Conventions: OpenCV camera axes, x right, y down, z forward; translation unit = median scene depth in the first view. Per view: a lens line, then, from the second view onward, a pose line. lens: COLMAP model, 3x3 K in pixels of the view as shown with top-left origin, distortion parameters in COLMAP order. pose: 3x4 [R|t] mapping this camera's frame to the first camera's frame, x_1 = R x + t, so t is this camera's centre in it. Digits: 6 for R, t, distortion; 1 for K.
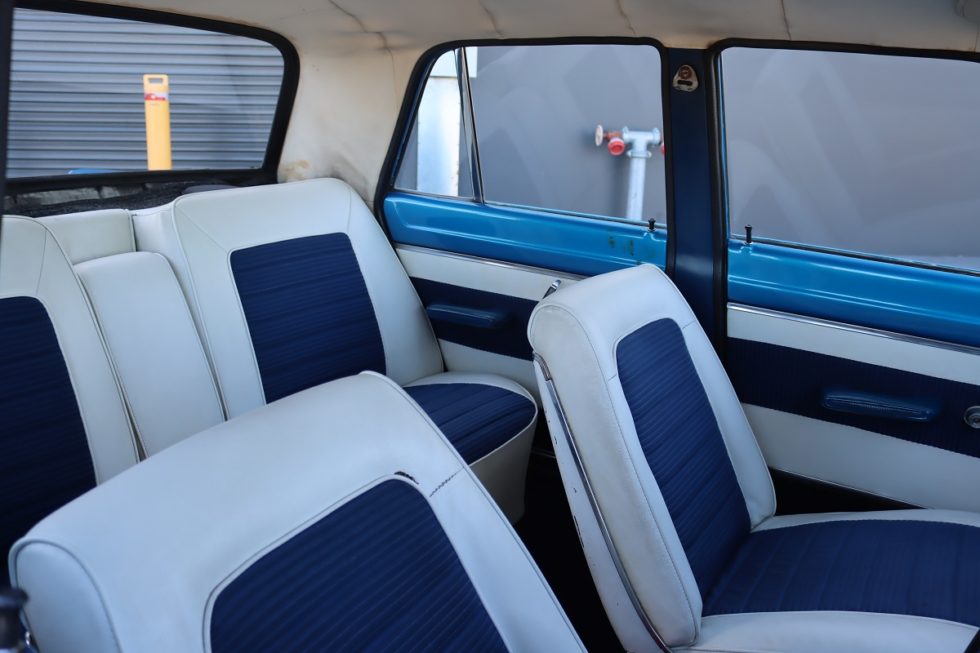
lens RADIAL K [[804.6, 0, 490.0], [0, 804.6, 326.5], [0, 0, 1]] dist [-0.157230, 0.128153]
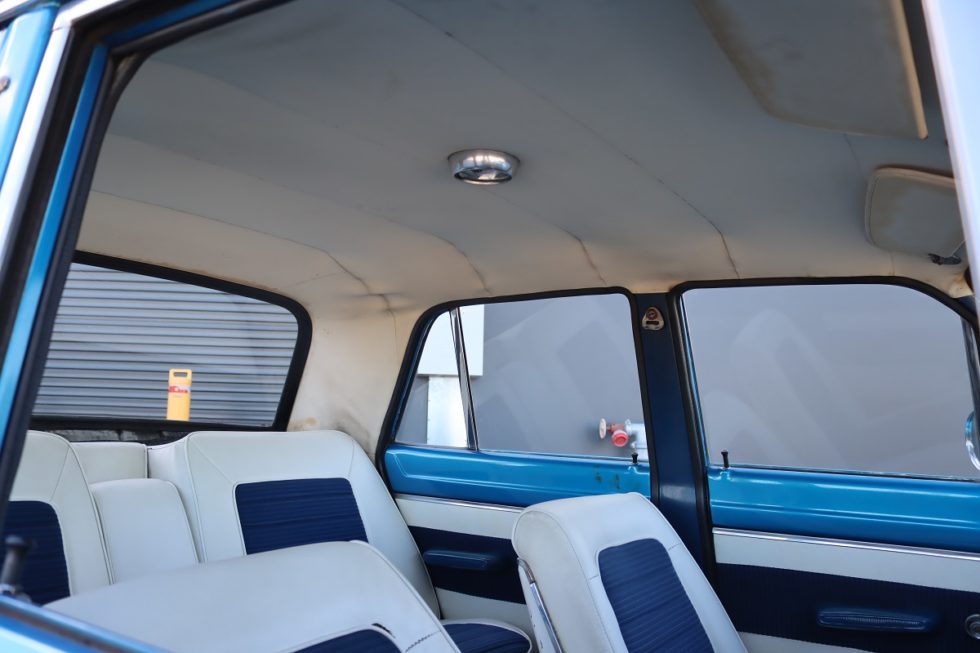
lens RADIAL K [[804.6, 0, 490.0], [0, 804.6, 326.5], [0, 0, 1]] dist [-0.157230, 0.128153]
pose [[0.999759, -0.017709, -0.012968, 0.026291], [0.011505, 0.925946, -0.377480, 0.101564], [0.018692, 0.377240, 0.925927, -0.045574]]
